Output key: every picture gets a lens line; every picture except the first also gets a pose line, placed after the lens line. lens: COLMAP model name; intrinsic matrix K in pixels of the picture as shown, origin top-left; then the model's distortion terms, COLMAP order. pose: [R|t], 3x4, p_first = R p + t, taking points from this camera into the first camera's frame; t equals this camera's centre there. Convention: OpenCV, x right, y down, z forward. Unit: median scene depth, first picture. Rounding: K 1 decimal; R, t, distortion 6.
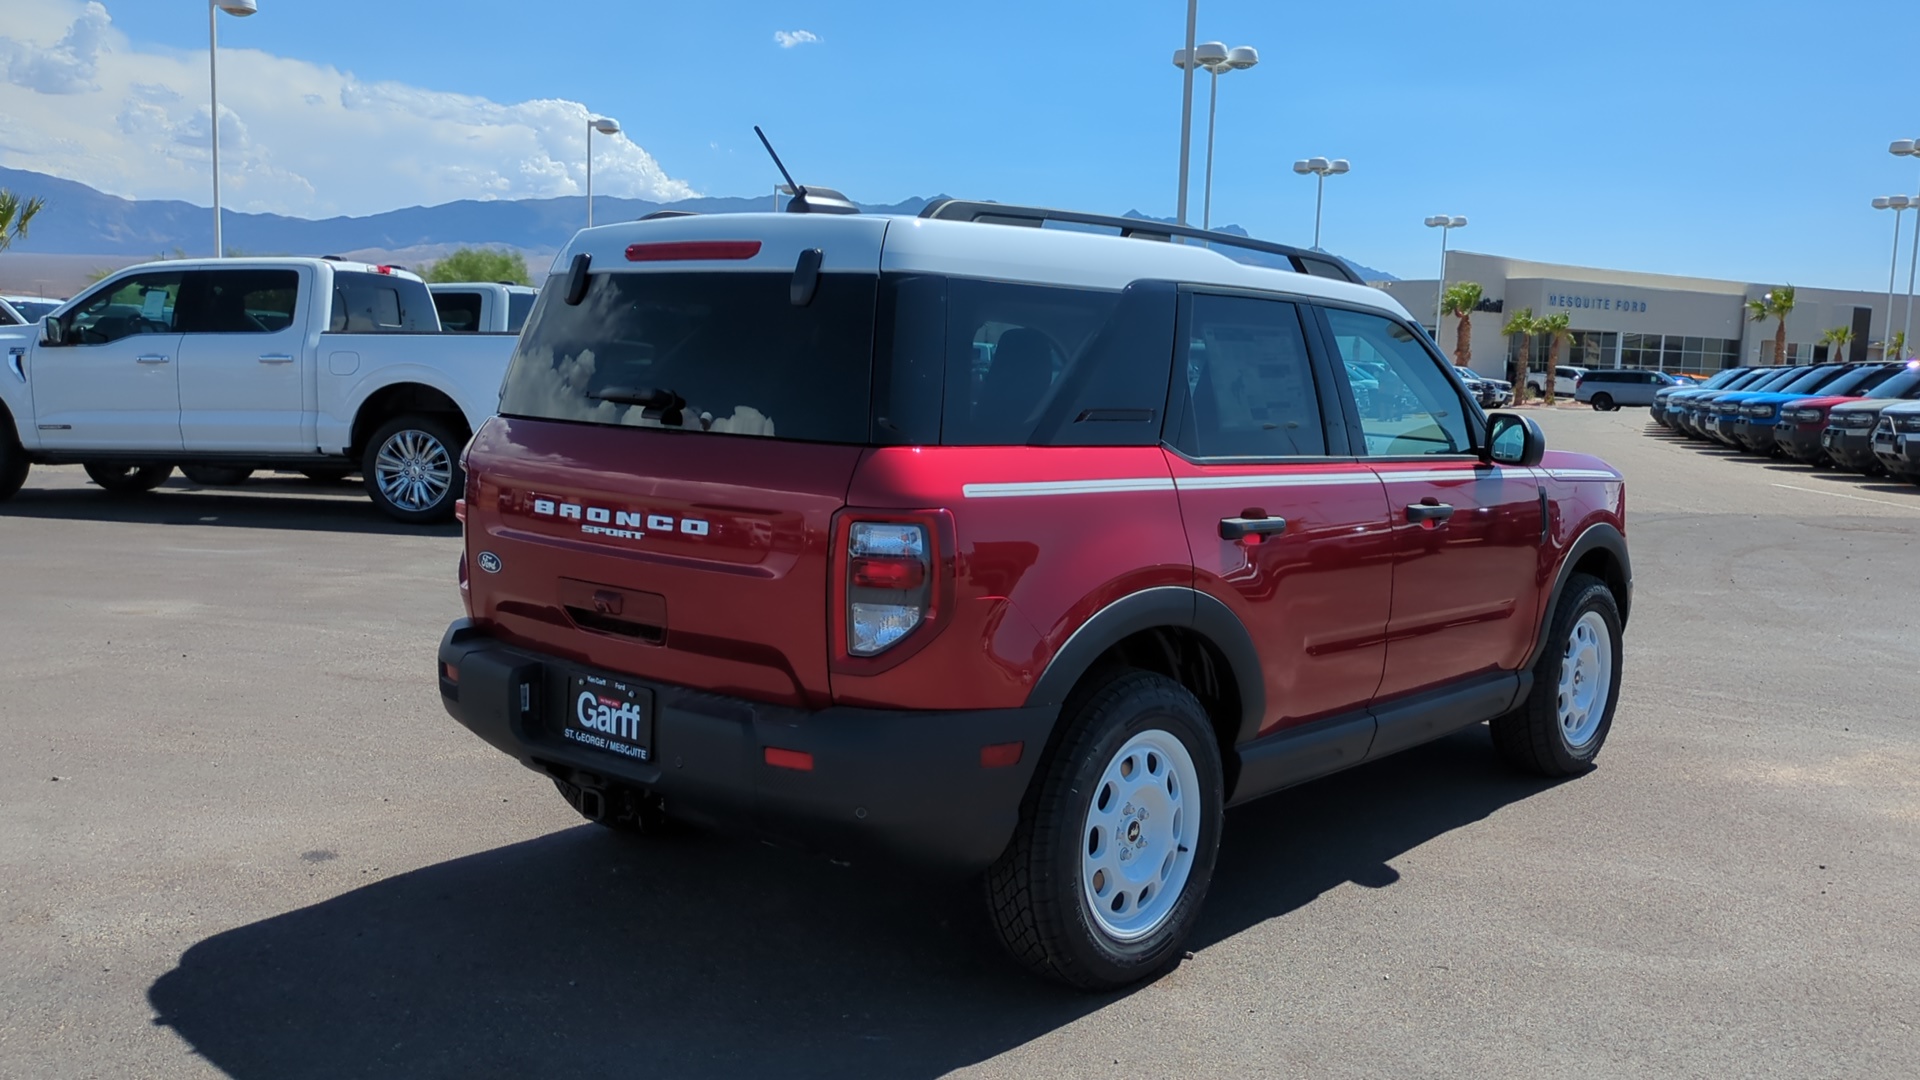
lens RADIAL K [[1648.8, 0, 974.1], [0, 1648.8, 547.4], [0, 0, 1]] dist [0.062437, -0.068775]
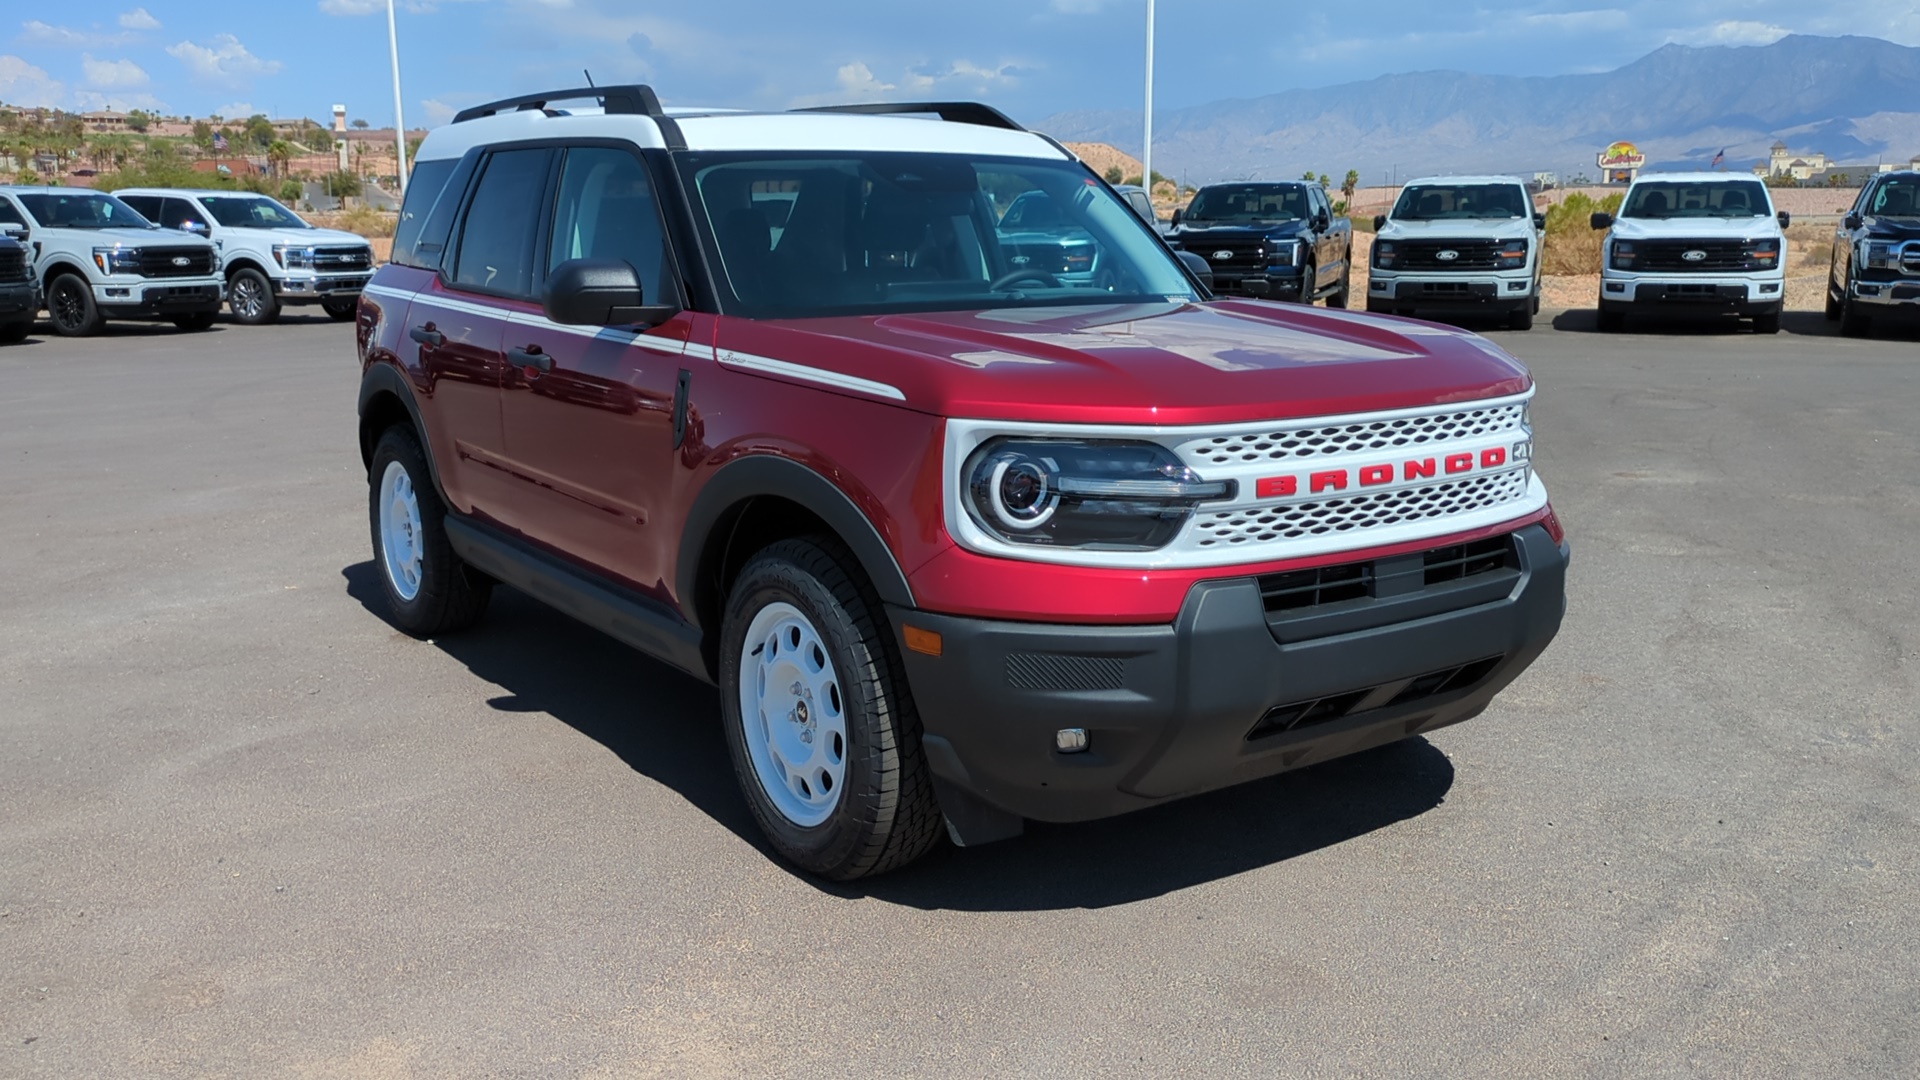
lens RADIAL K [[1648.8, 0, 977.9], [0, 1648.8, 539.1], [0, 0, 1]] dist [0.062437, -0.068775]
pose [[-0.243641, 0.151775, -0.957916, 1.257582], [-0.118274, 0.975658, 0.184668, -0.139889], [0.962627, 0.158289, -0.219759, 1.632624]]
